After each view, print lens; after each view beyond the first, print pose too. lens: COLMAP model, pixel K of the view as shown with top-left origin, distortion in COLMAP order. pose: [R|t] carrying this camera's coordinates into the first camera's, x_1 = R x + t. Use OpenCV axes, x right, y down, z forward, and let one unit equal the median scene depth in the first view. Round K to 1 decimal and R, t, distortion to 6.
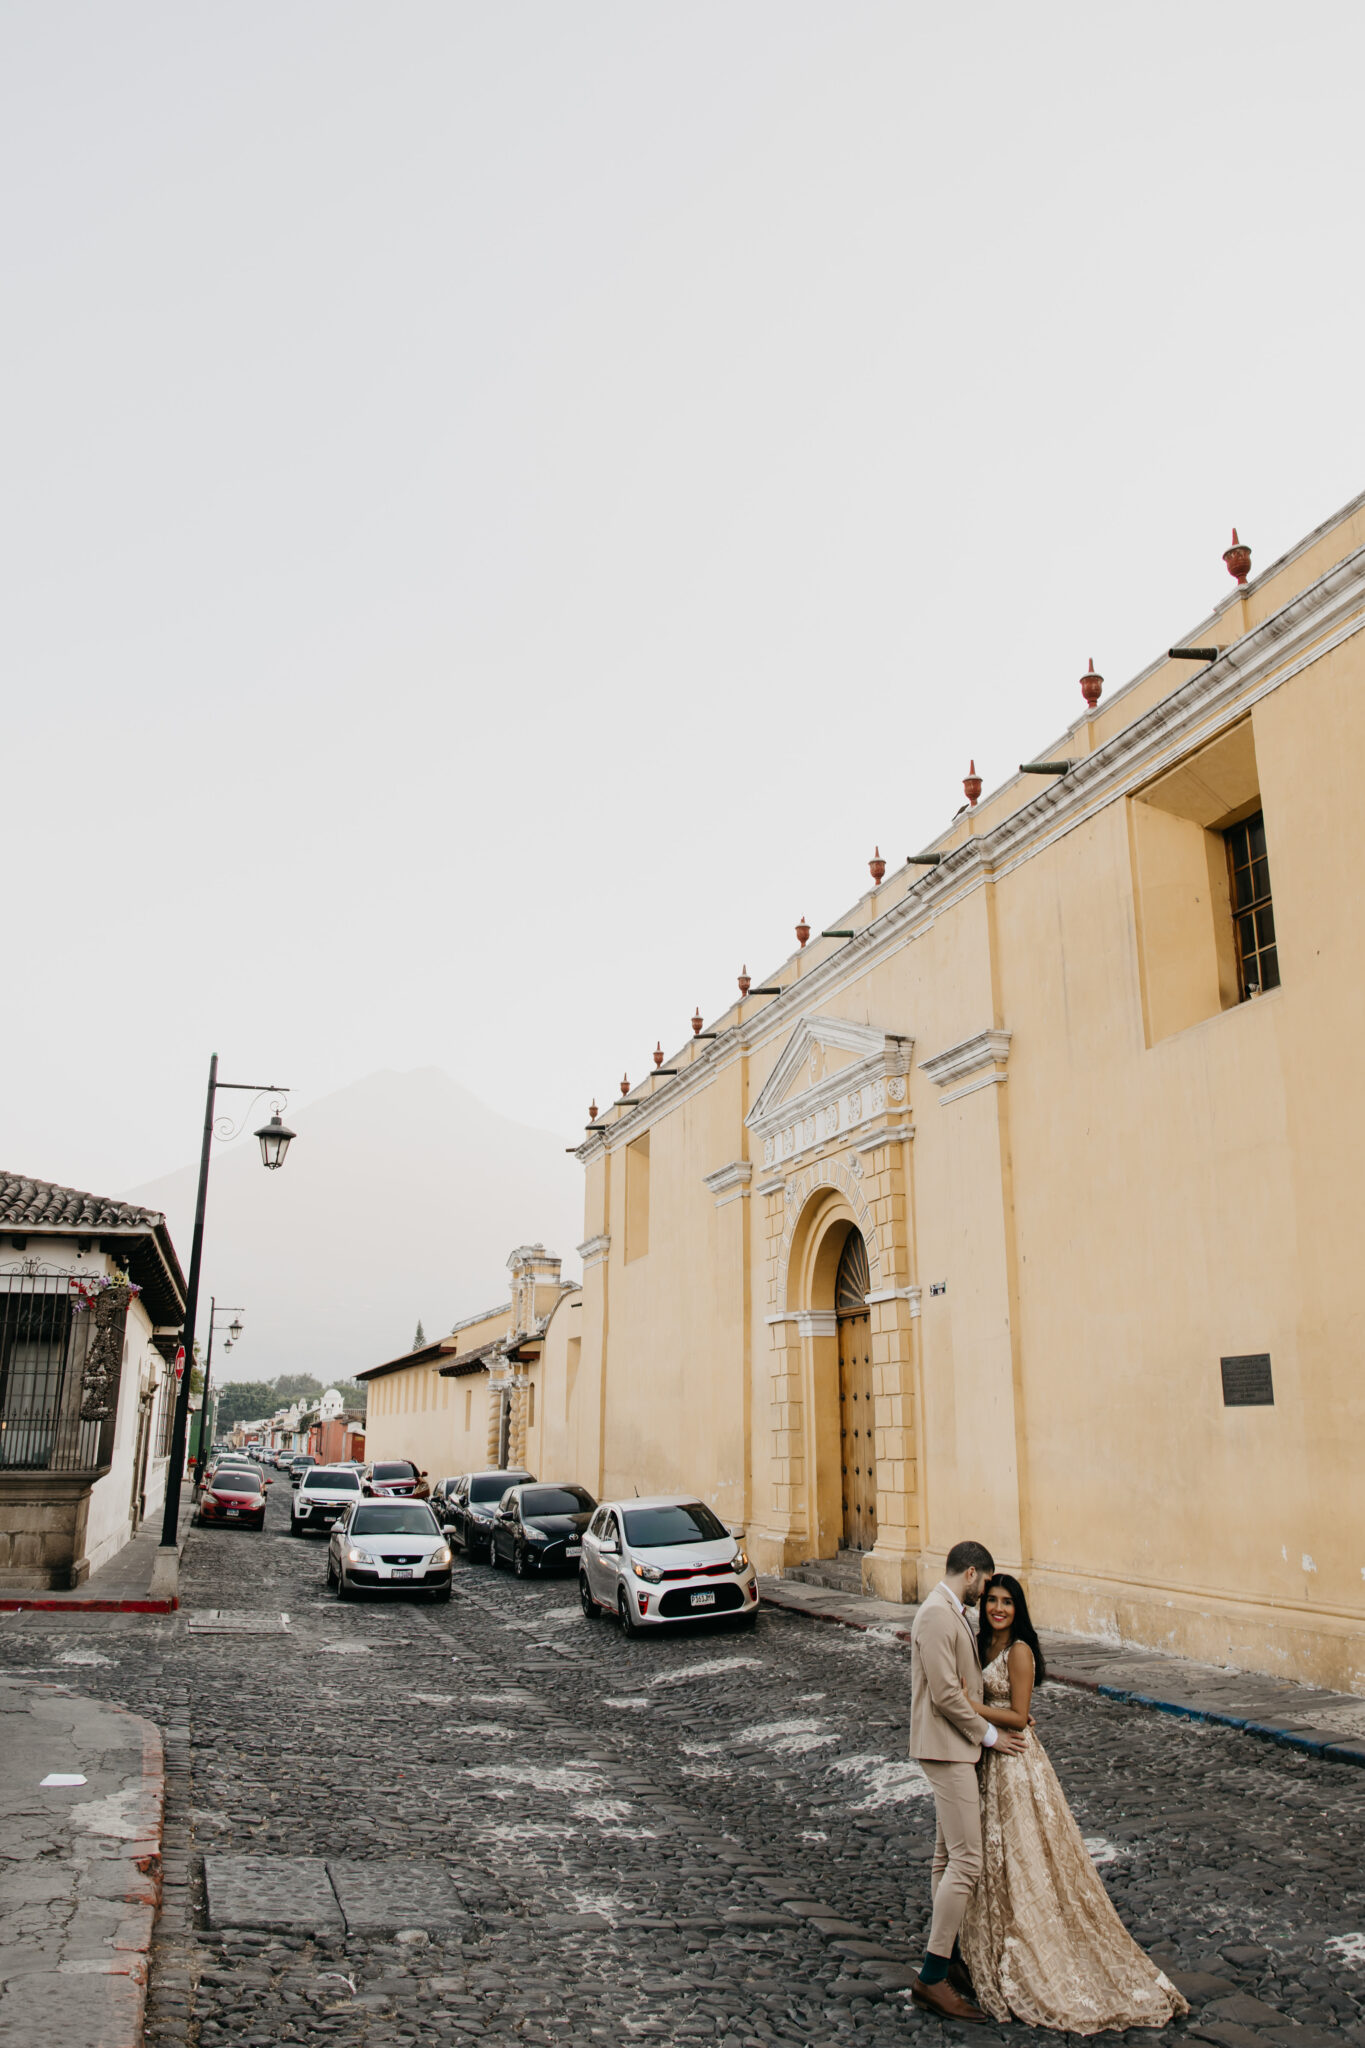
lens RADIAL K [[1514.4, 0, 682.5], [0, 1514.4, 1024.0], [0, 0, 1]] dist [0.006201, 0.004199]
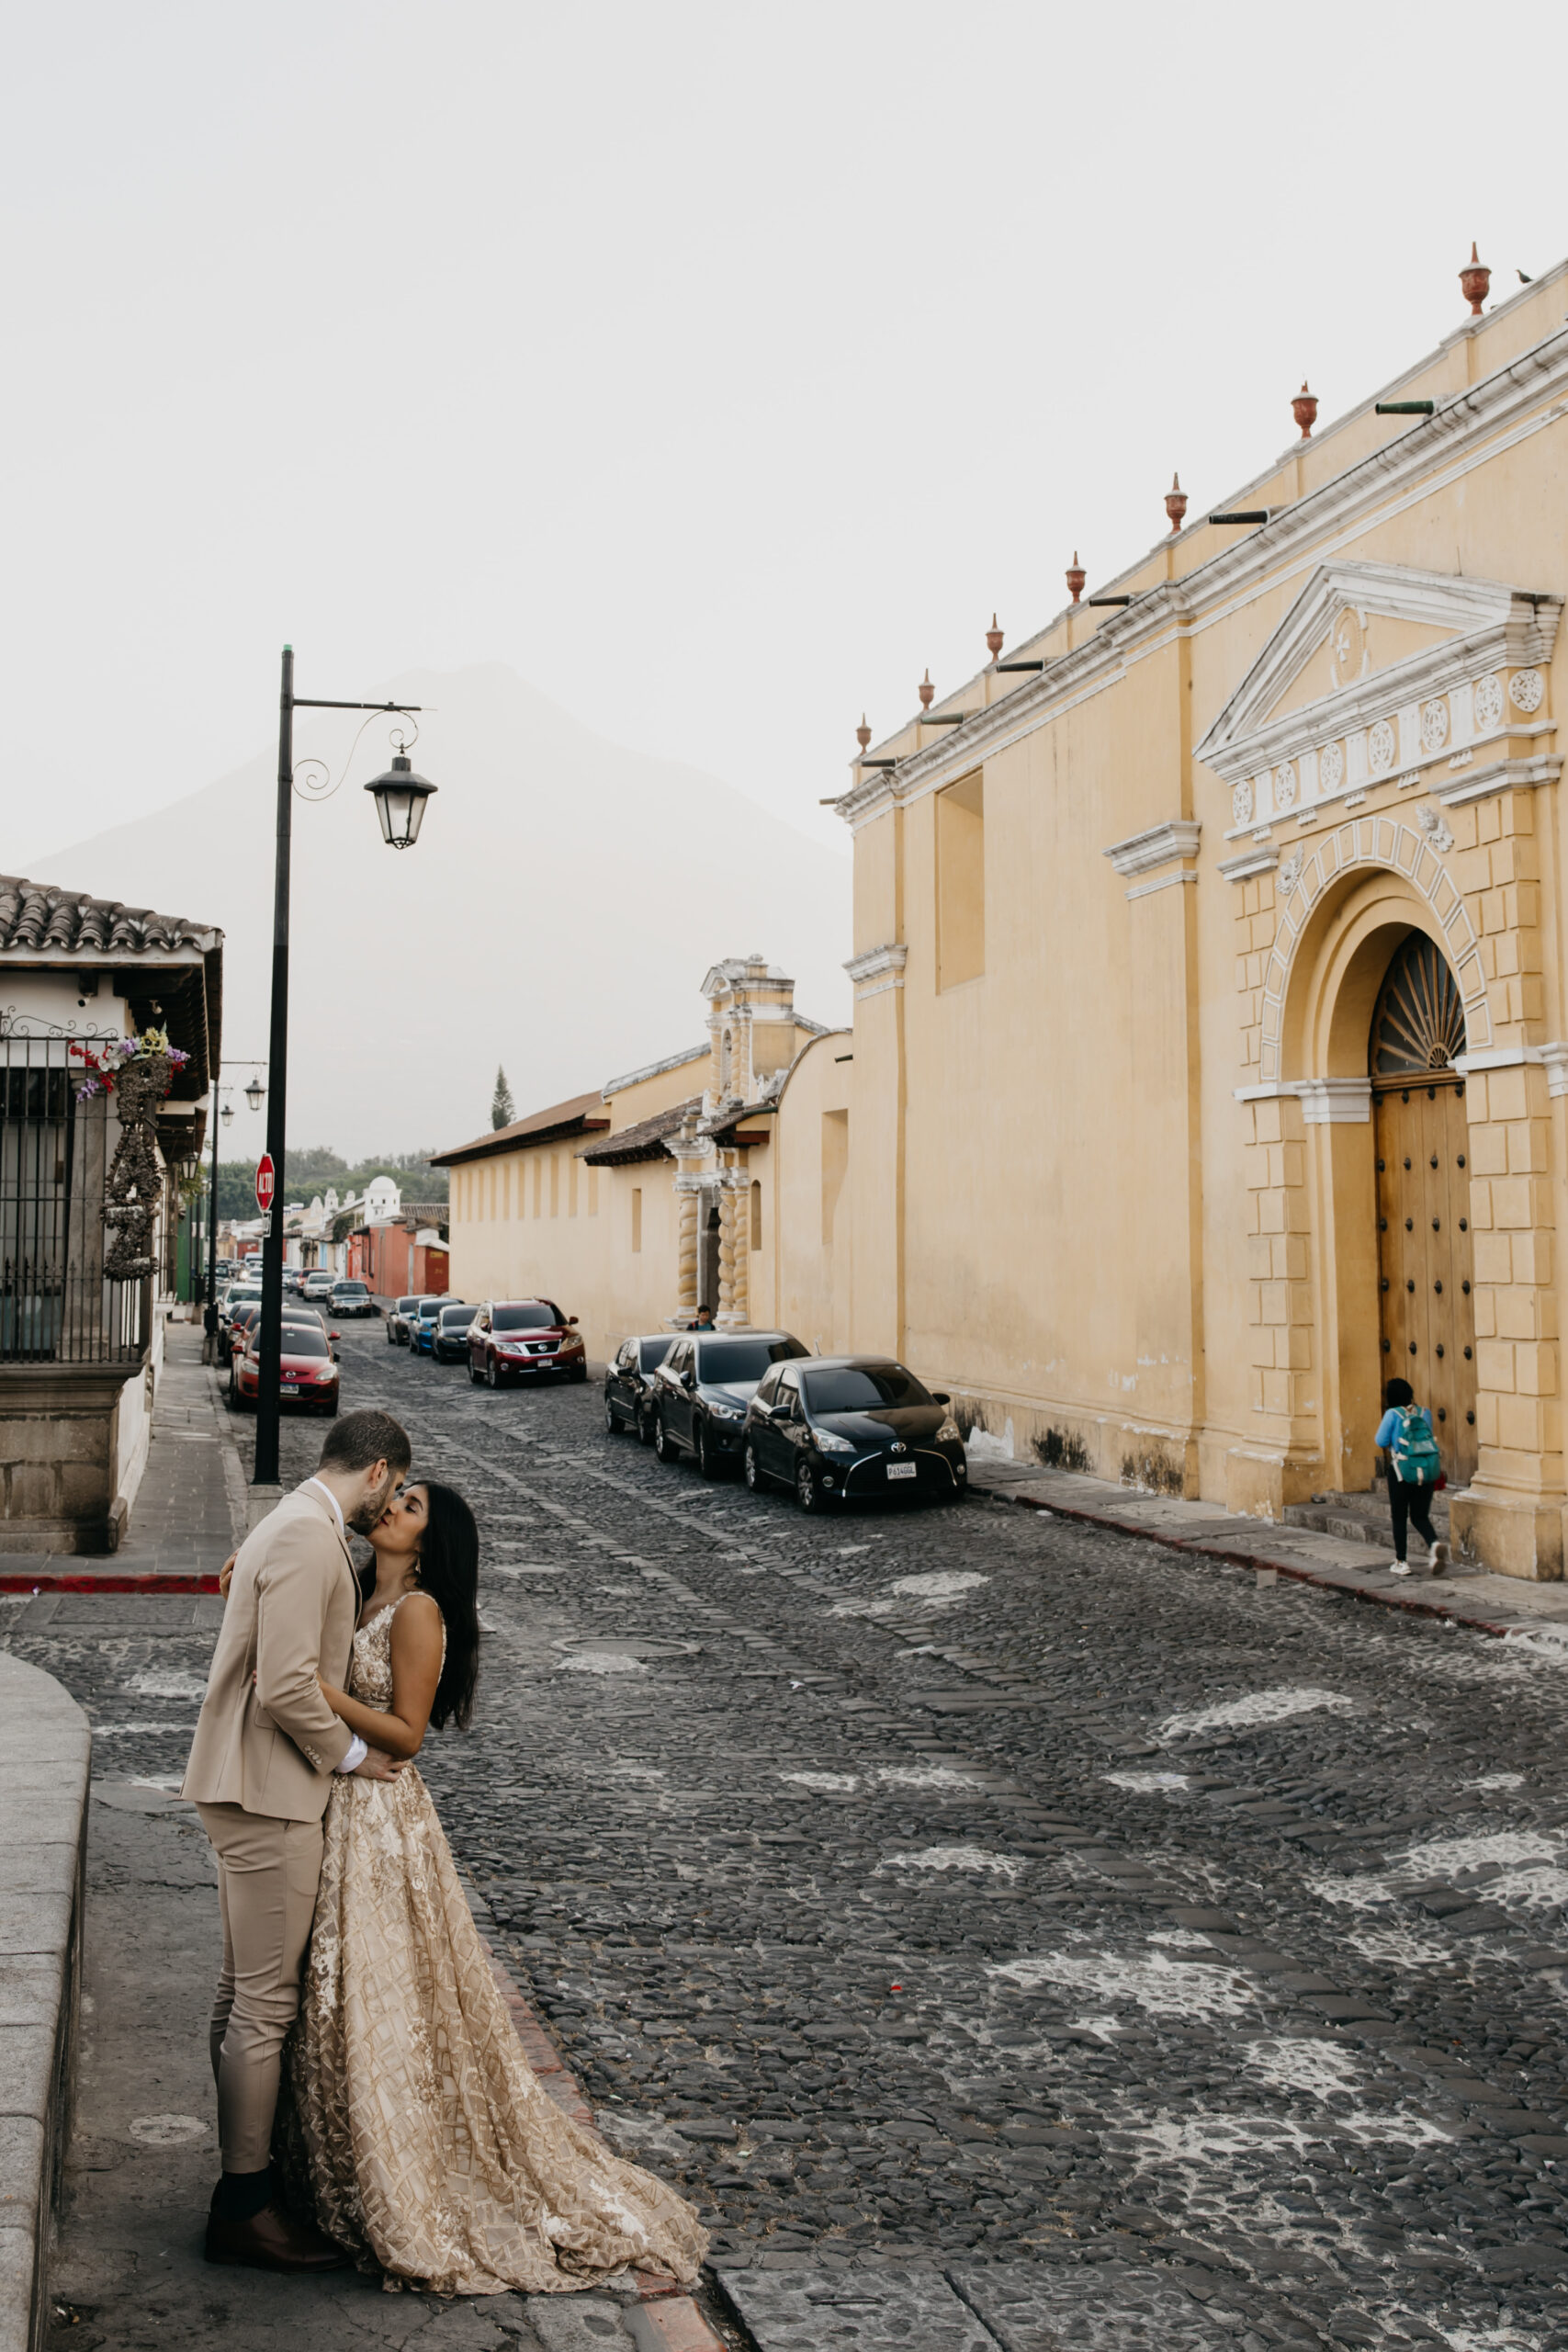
lens RADIAL K [[2432.3, 0, 826.7], [0, 2432.3, 984.8], [0, 0, 1]] dist [-0.004090, 0.001880]
pose [[0.999413, -0.011530, -0.032260, -0.079910], [0.016589, 0.986775, 0.161246, 0.001207], [0.029974, -0.161686, 0.986387, 0.090743]]
